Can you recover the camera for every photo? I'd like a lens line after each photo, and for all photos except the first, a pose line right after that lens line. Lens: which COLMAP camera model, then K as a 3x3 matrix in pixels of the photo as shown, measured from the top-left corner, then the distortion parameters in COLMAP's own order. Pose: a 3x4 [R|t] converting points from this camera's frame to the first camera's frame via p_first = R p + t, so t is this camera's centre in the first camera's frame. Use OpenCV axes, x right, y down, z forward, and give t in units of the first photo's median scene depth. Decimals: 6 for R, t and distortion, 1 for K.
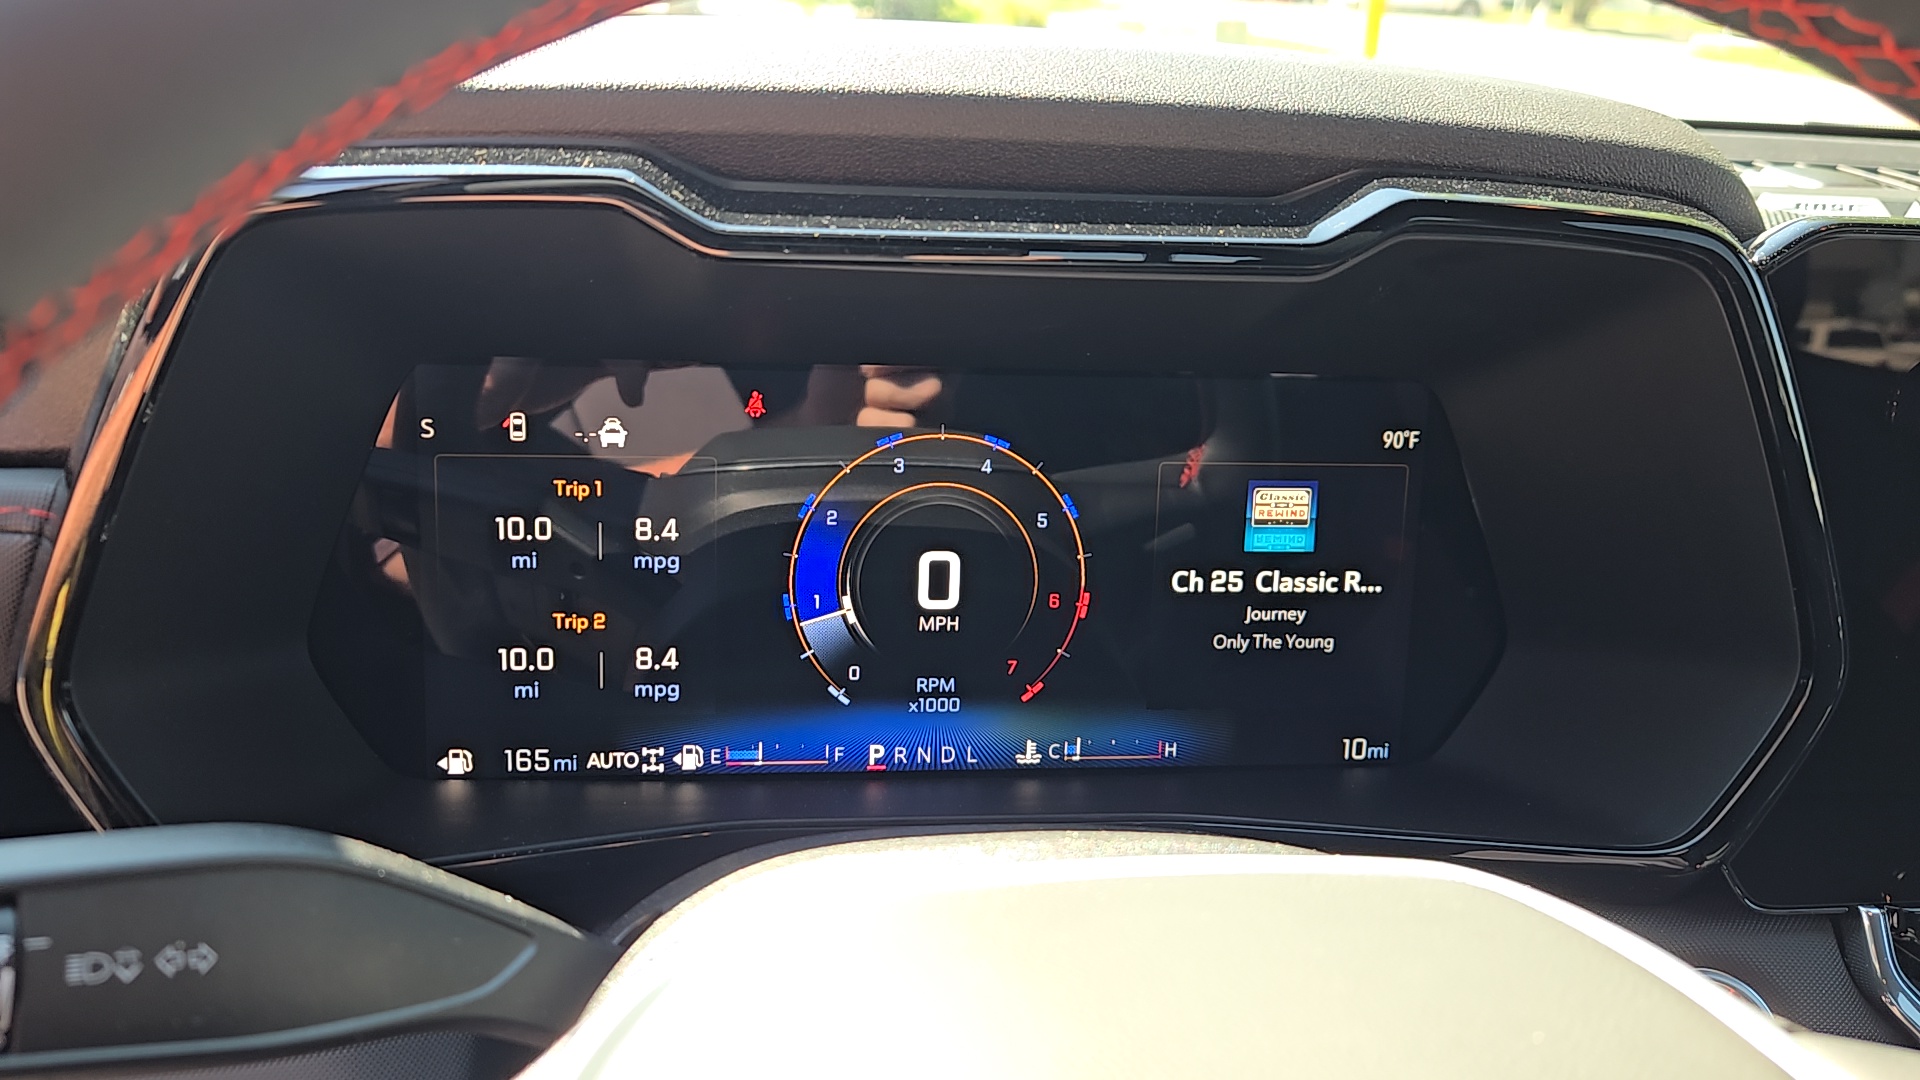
lens RADIAL K [[1597.1, 0, 1002.7], [0, 1597.1, 550.9], [0, 0, 1]] dist [0.012150, -0.010134]
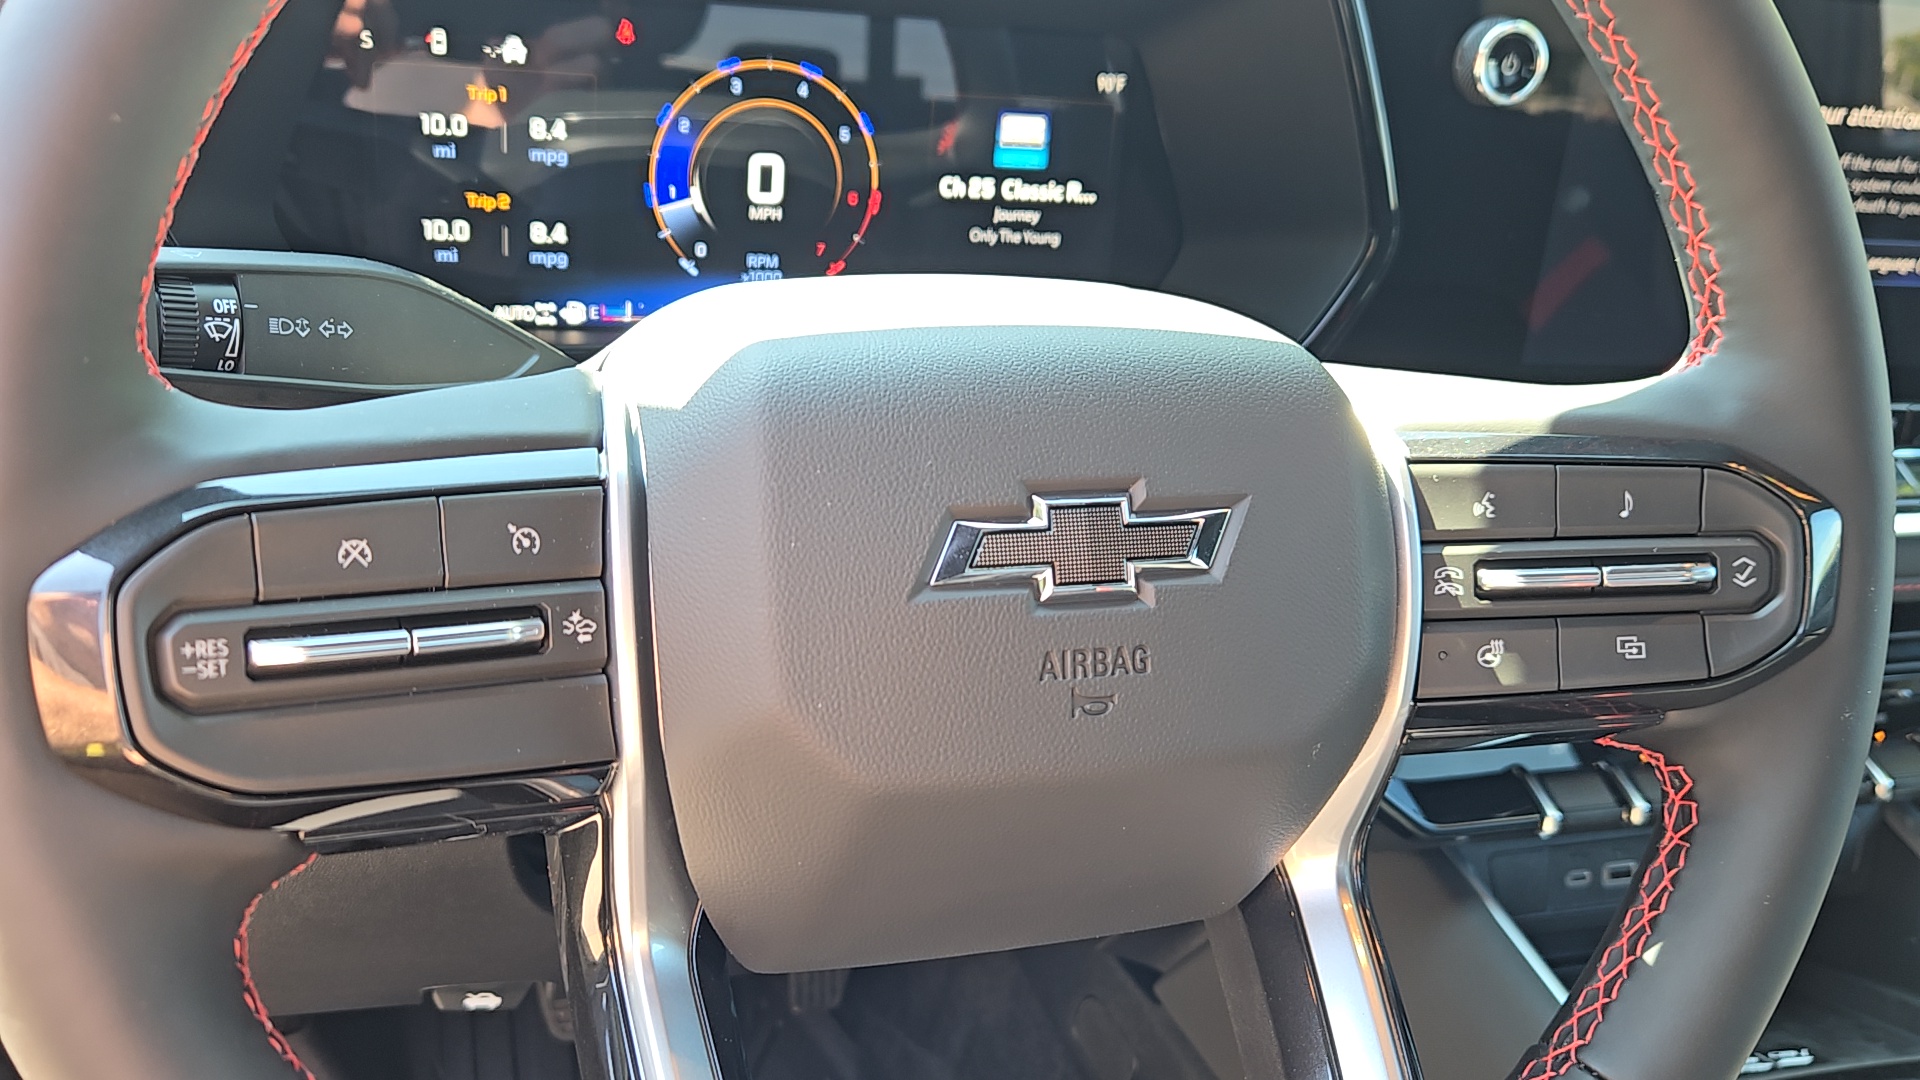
lens RADIAL K [[1597.1, 0, 950.6], [0, 1597.1, 541.0], [0, 0, 1]] dist [0.012150, -0.010134]
pose [[0.990043, -0.004989, 0.140677, -0.074850], [-0.014476, 0.990466, 0.136998, 0.128856], [-0.140020, -0.137670, 0.980531, -0.347315]]
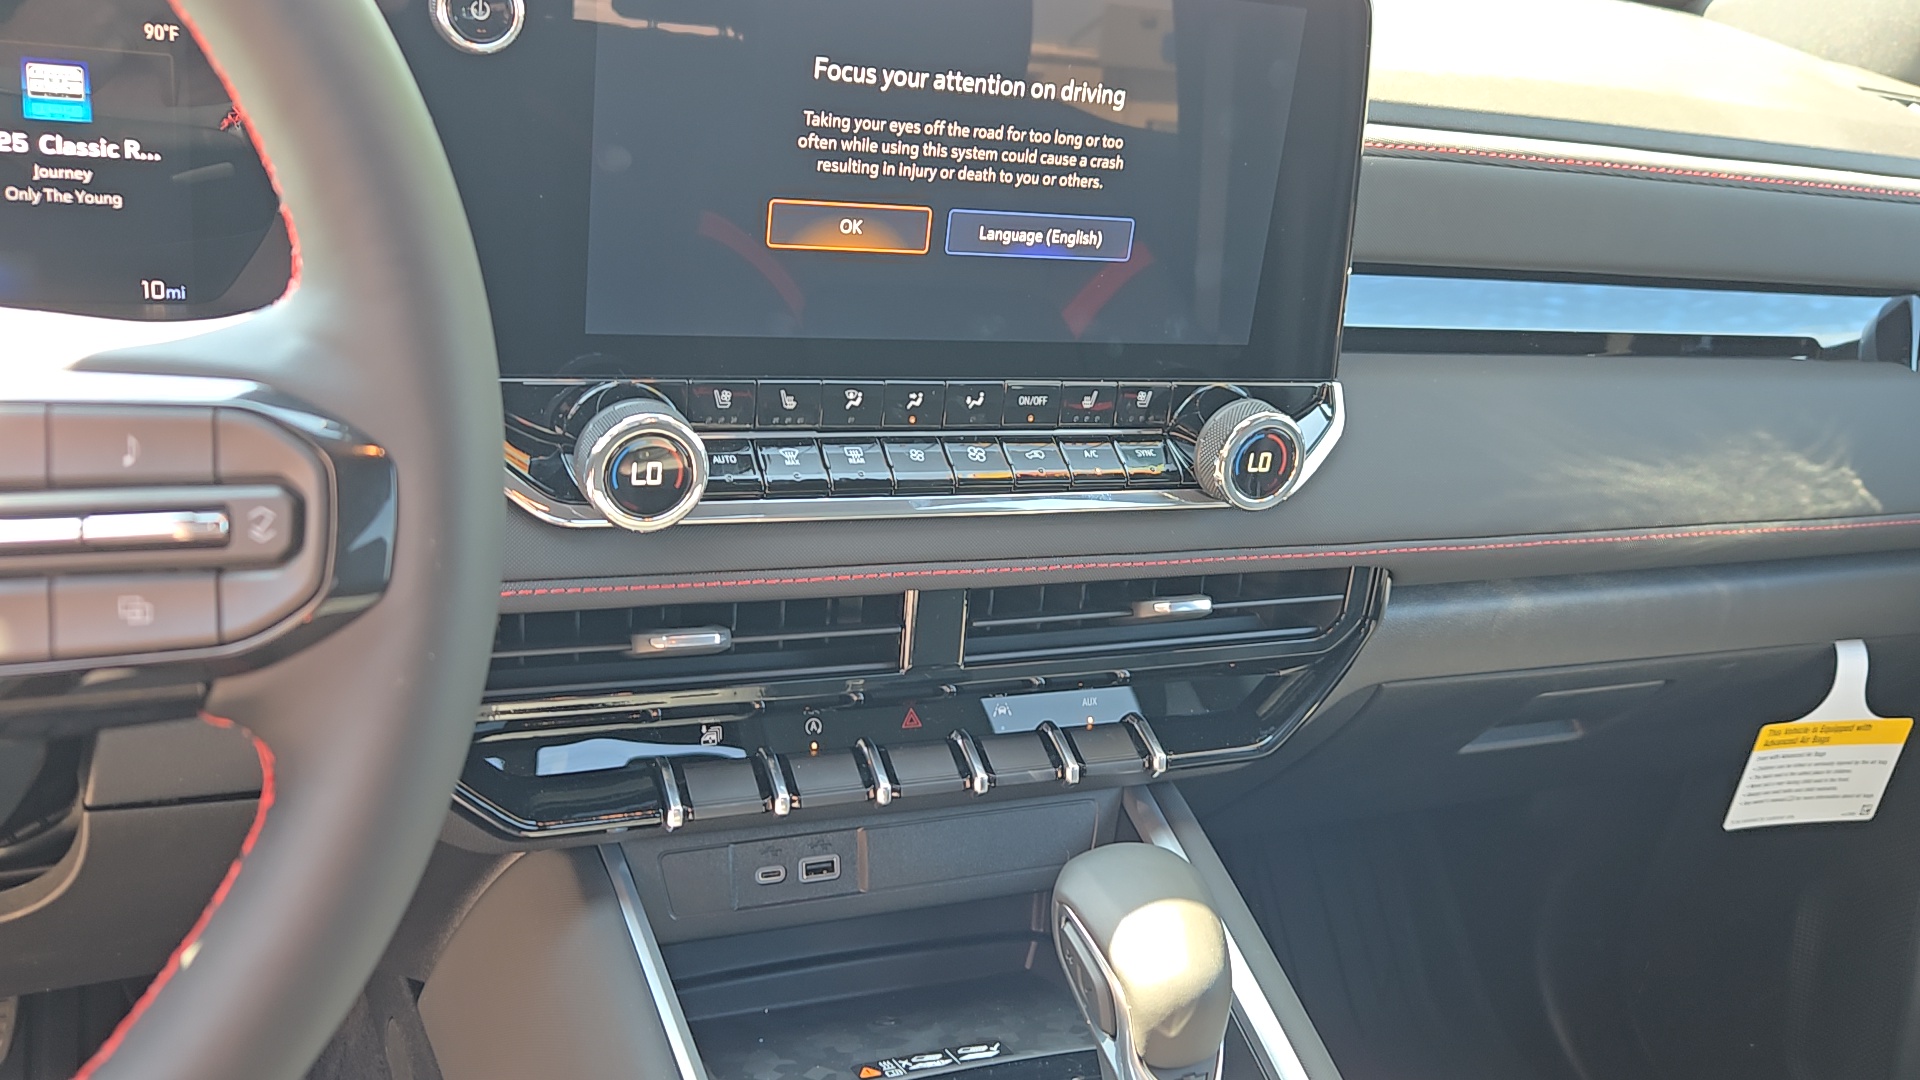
lens RADIAL K [[1597.1, 0, 964.0], [0, 1597.1, 546.0], [0, 0, 1]] dist [0.012150, -0.010134]
pose [[0.973016, -0.013508, 0.230343, 0.567138], [-0.016052, 0.991903, 0.125975, 0.160504], [-0.230180, -0.126274, 0.964921, -0.398639]]
